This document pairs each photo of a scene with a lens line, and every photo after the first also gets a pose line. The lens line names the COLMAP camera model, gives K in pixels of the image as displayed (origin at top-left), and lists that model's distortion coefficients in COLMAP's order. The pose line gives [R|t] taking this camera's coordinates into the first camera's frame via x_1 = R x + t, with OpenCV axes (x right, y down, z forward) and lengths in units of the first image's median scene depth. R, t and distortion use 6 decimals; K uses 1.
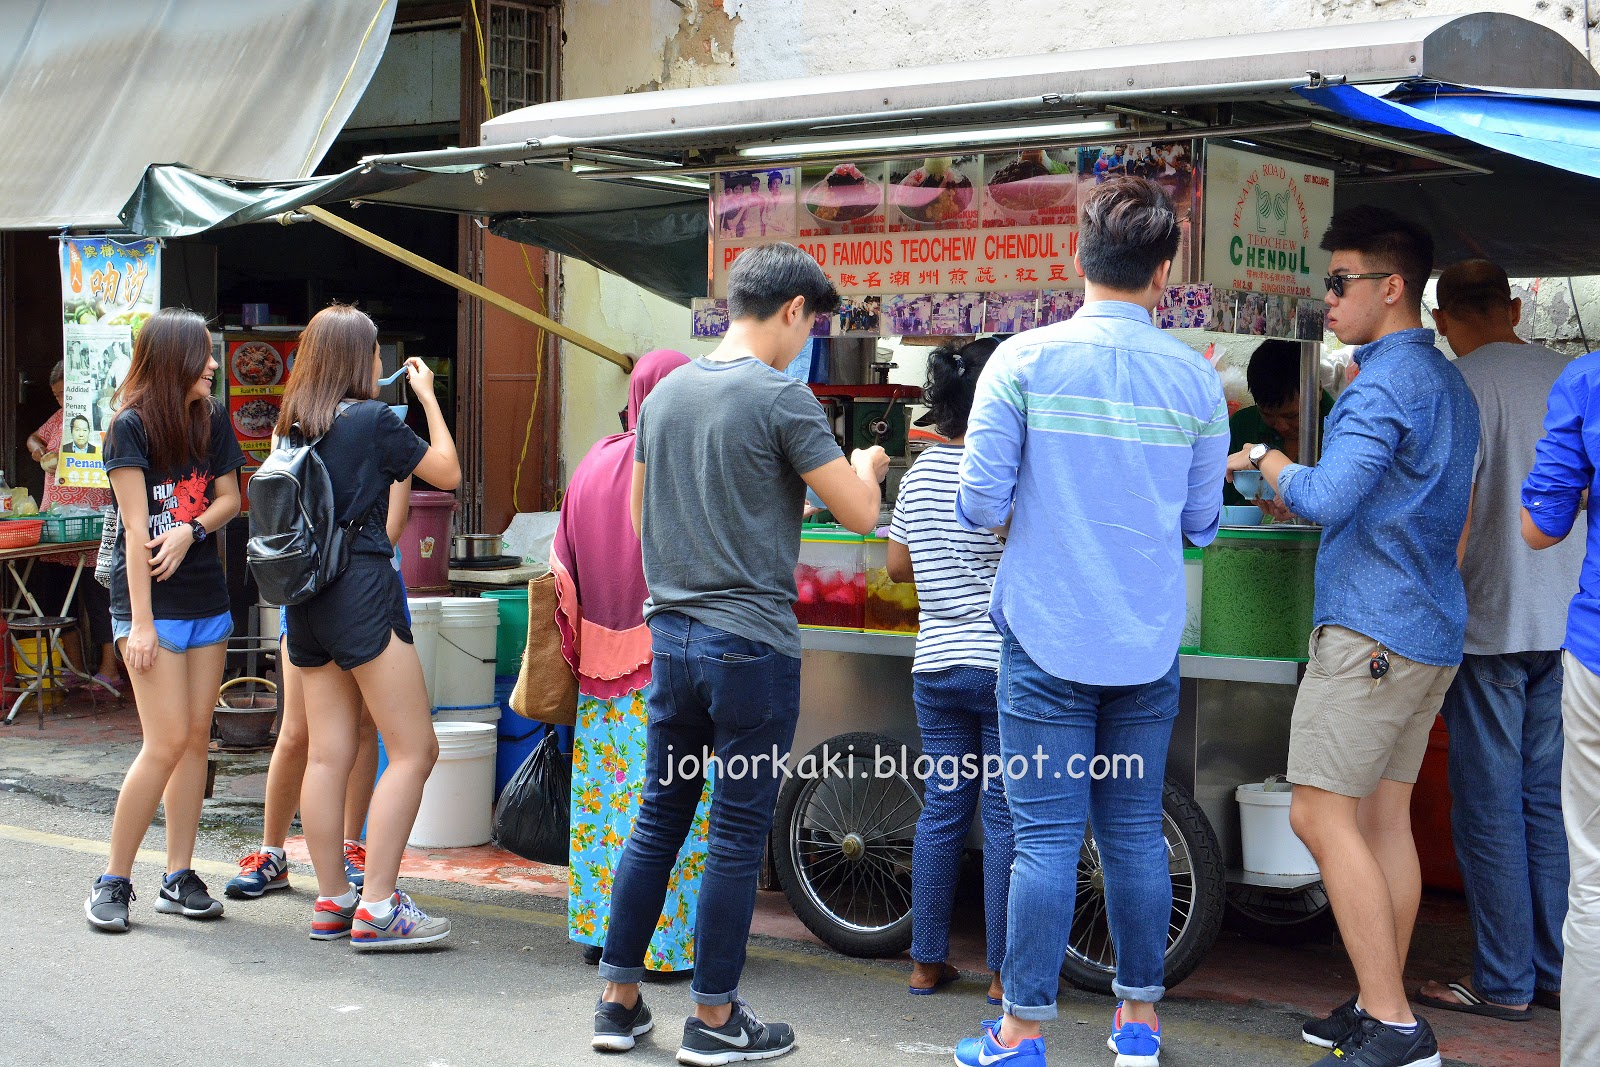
lens RADIAL K [[2447.2, 0, 800.0], [0, 2447.2, 533.5], [0, 0, 1]] dist [-0.030779, 0.235326]
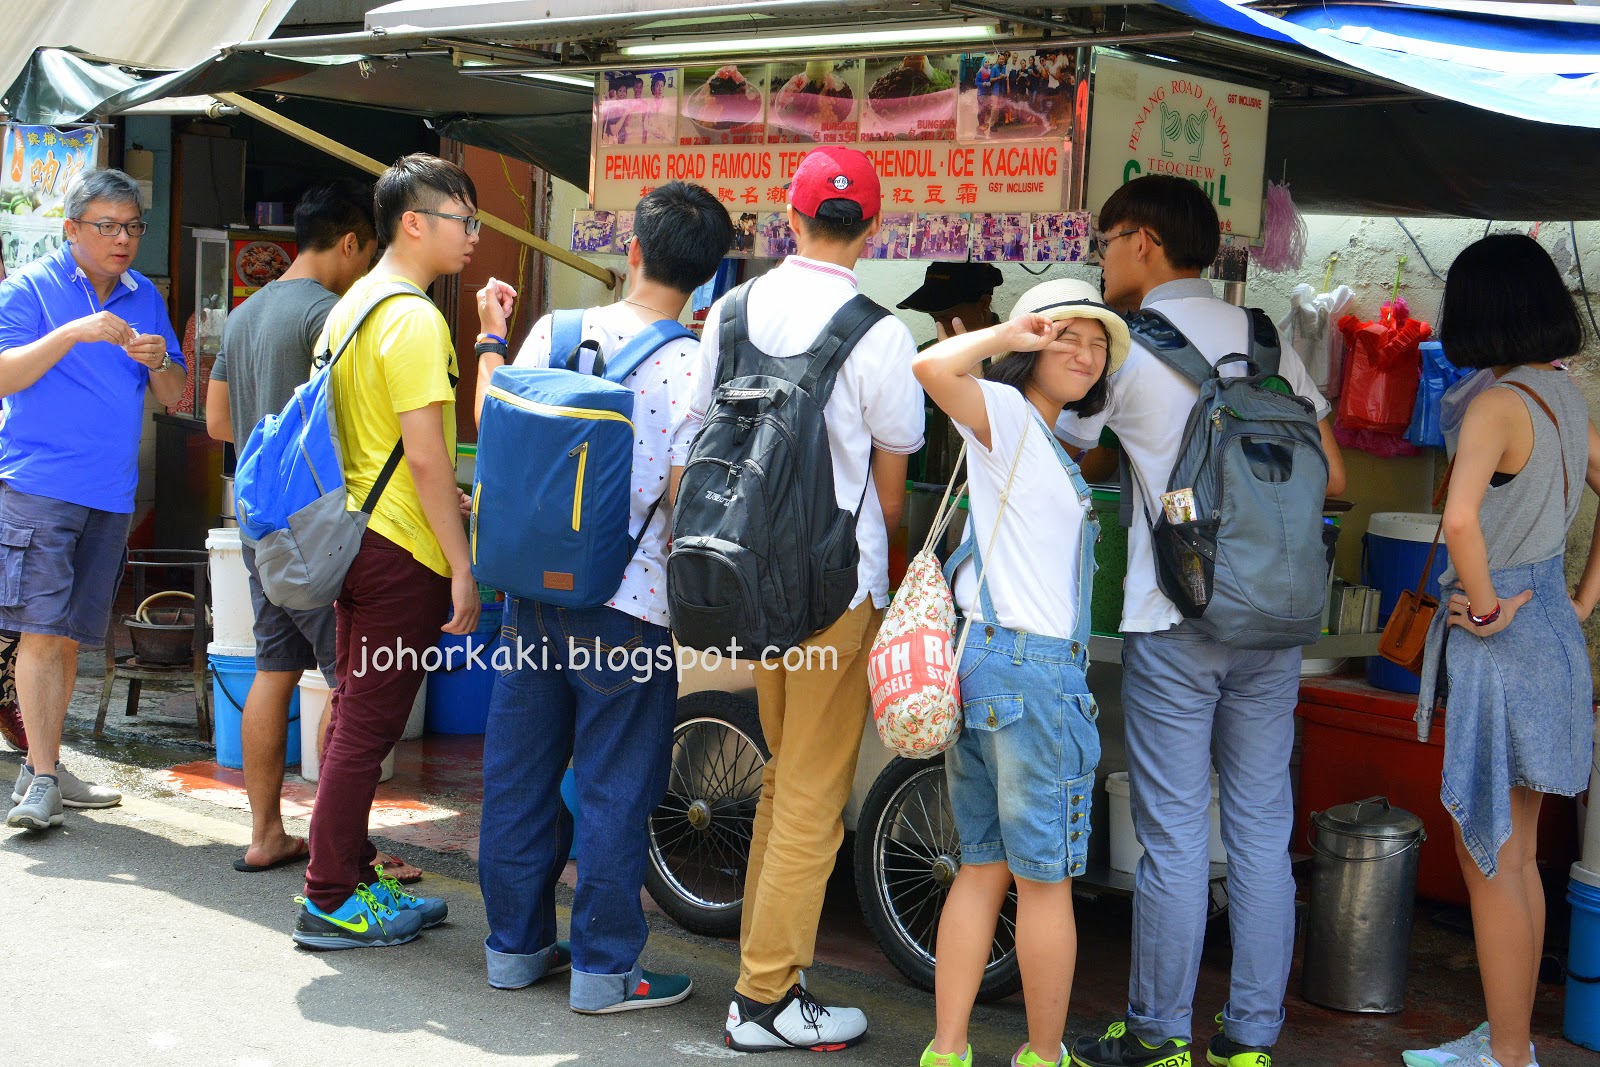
lens RADIAL K [[2447.2, 0, 800.0], [0, 2447.2, 533.5], [0, 0, 1]] dist [-0.030779, 0.235326]
pose [[0.995695, 0.046935, -0.079926, 0.126861], [-0.044319, 0.998432, 0.034201, -0.010265], [0.081406, -0.030512, 0.996214, 0.092955]]
